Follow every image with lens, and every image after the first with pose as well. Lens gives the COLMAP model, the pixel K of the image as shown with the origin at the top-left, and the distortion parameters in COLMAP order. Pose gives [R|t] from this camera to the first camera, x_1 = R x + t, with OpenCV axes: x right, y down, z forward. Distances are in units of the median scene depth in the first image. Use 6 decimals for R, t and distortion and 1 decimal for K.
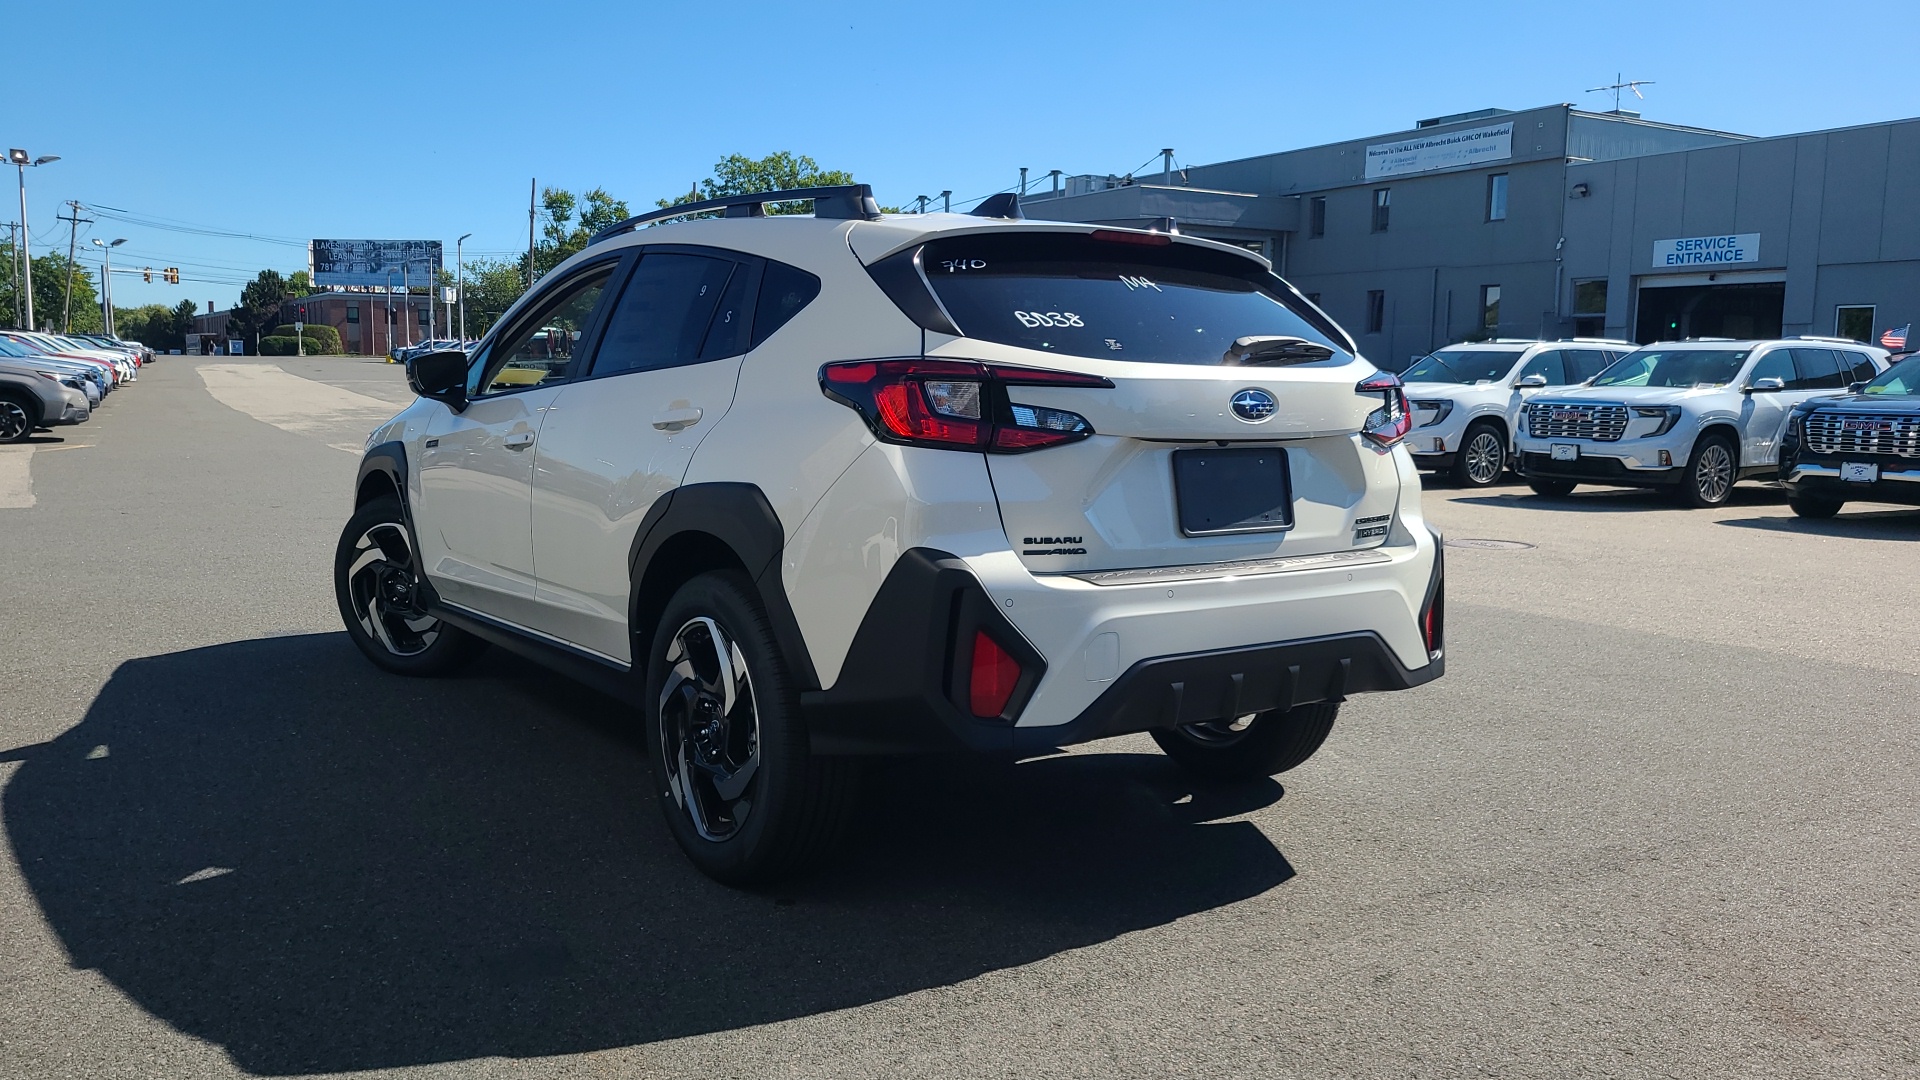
lens RADIAL K [[1439.8, 0, 936.1], [0, 1439.8, 552.0], [0, 0, 1]] dist [0.034115, -0.025090]
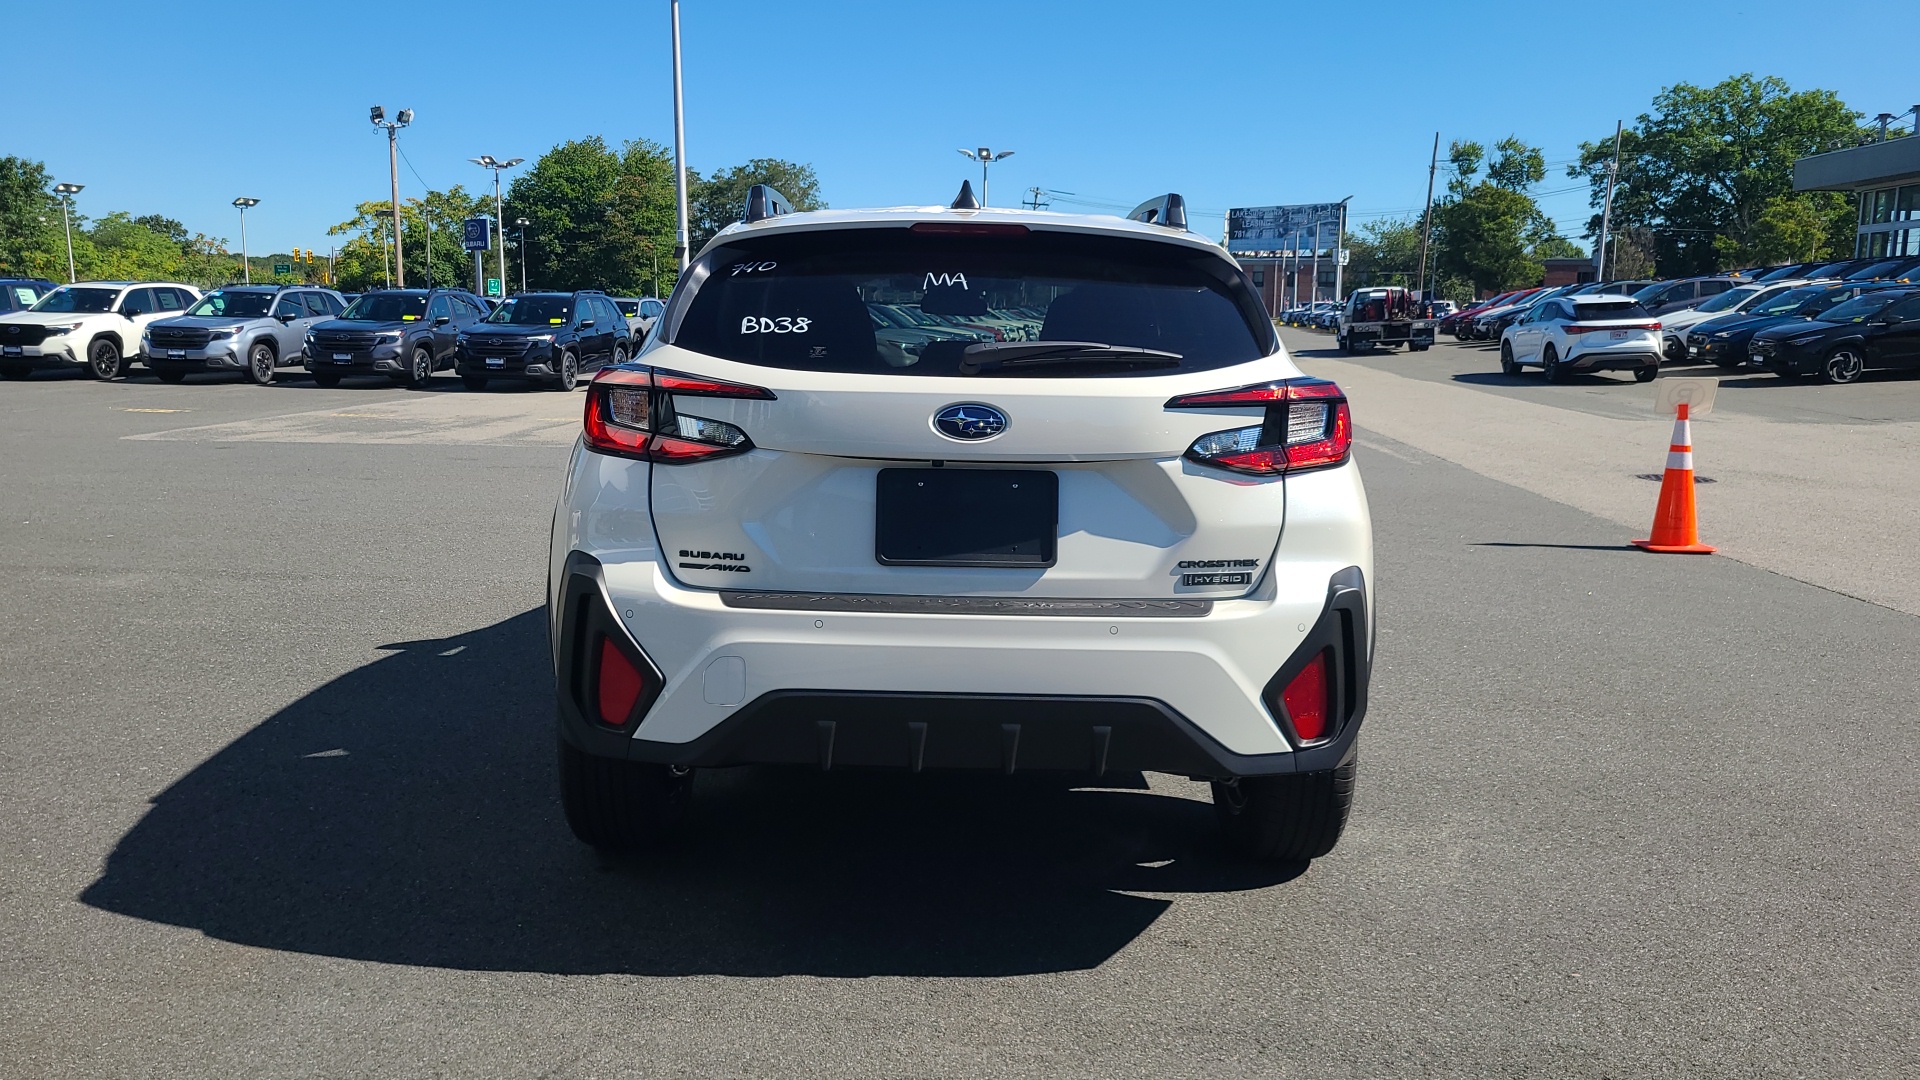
lens RADIAL K [[1439.8, 0, 939.9], [0, 1439.8, 547.8], [0, 0, 1]] dist [0.034115, -0.025090]
pose [[0.808496, 0.084157, -0.582453, 0.610029], [-0.069229, 0.996451, 0.047879, -0.055748], [0.584415, 0.001613, 0.811453, 0.237770]]
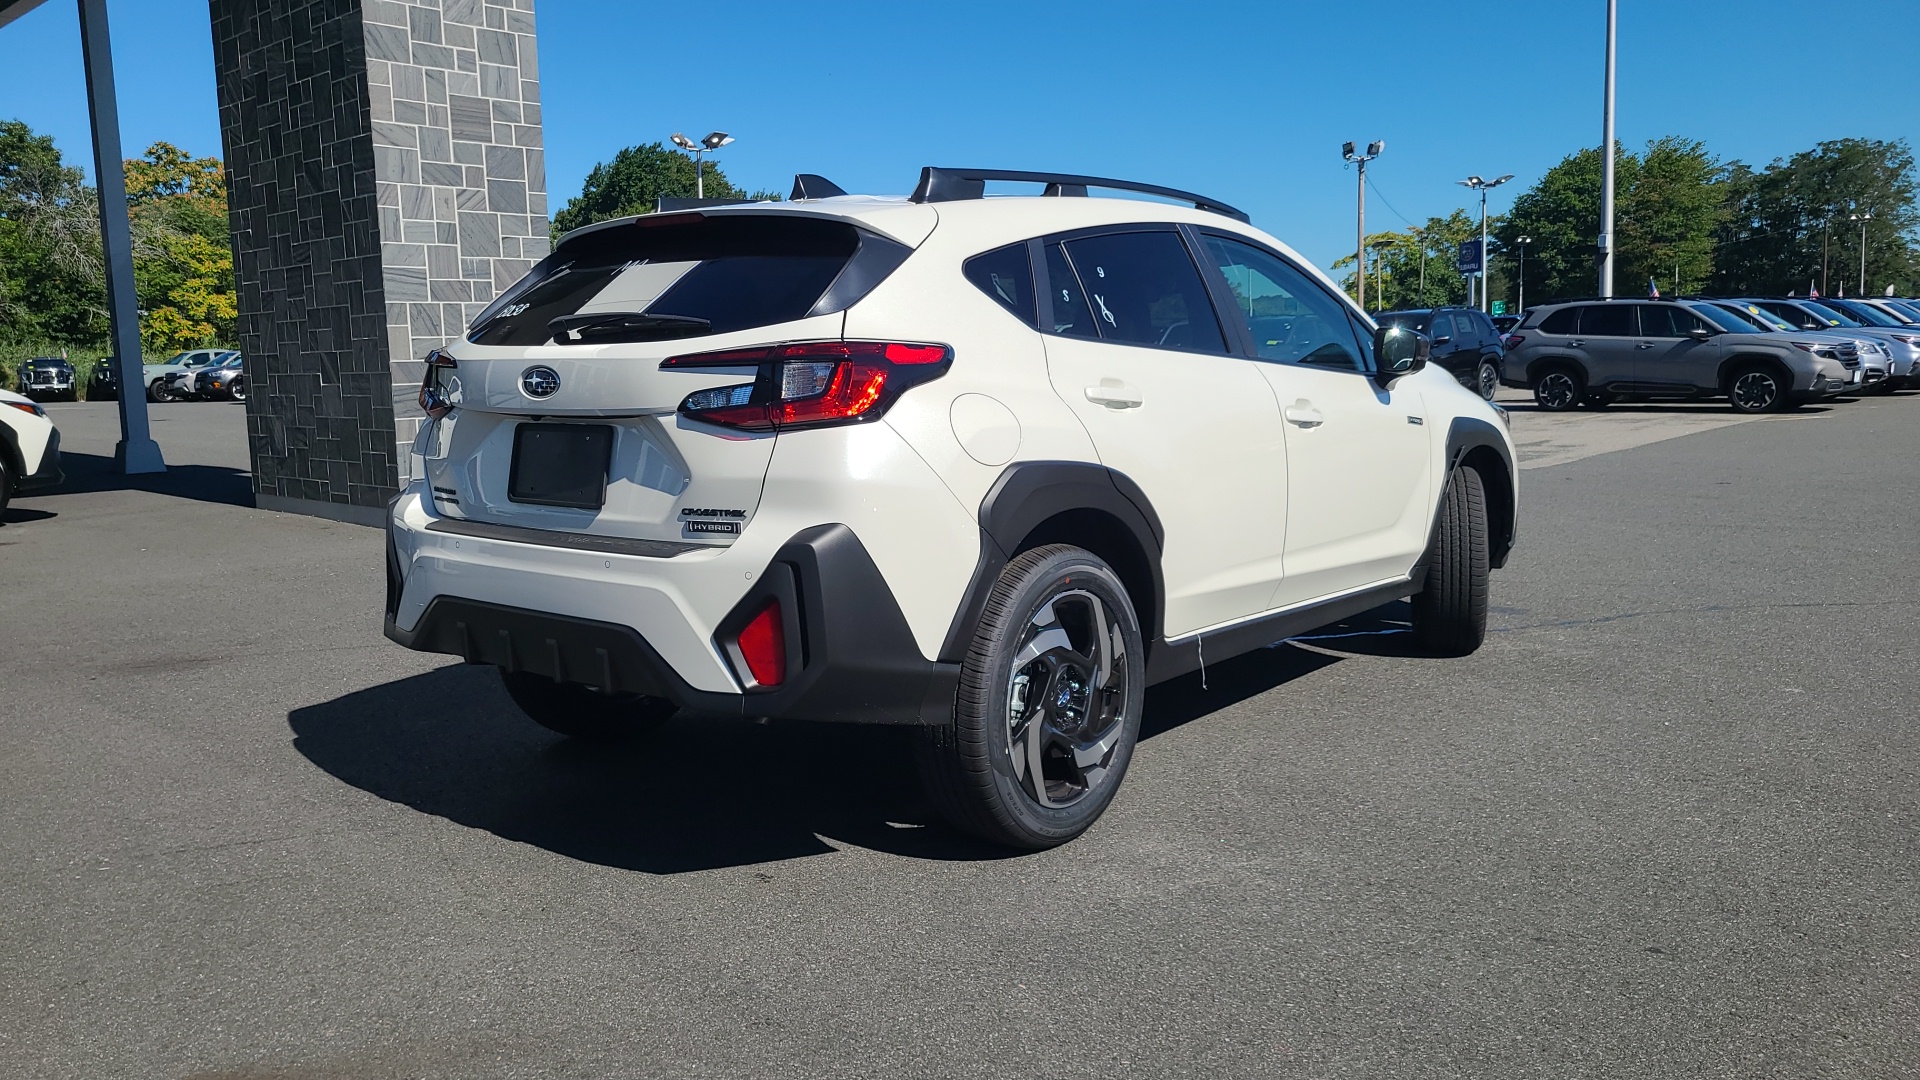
lens RADIAL K [[1439.8, 0, 950.3], [0, 1439.8, 575.8], [0, 0, 1]] dist [0.034115, -0.025090]
pose [[0.235480, 0.121965, -0.964196, 1.109027], [-0.086287, 0.990800, 0.104257, -0.082355], [0.968041, 0.058647, 0.243838, 0.876813]]
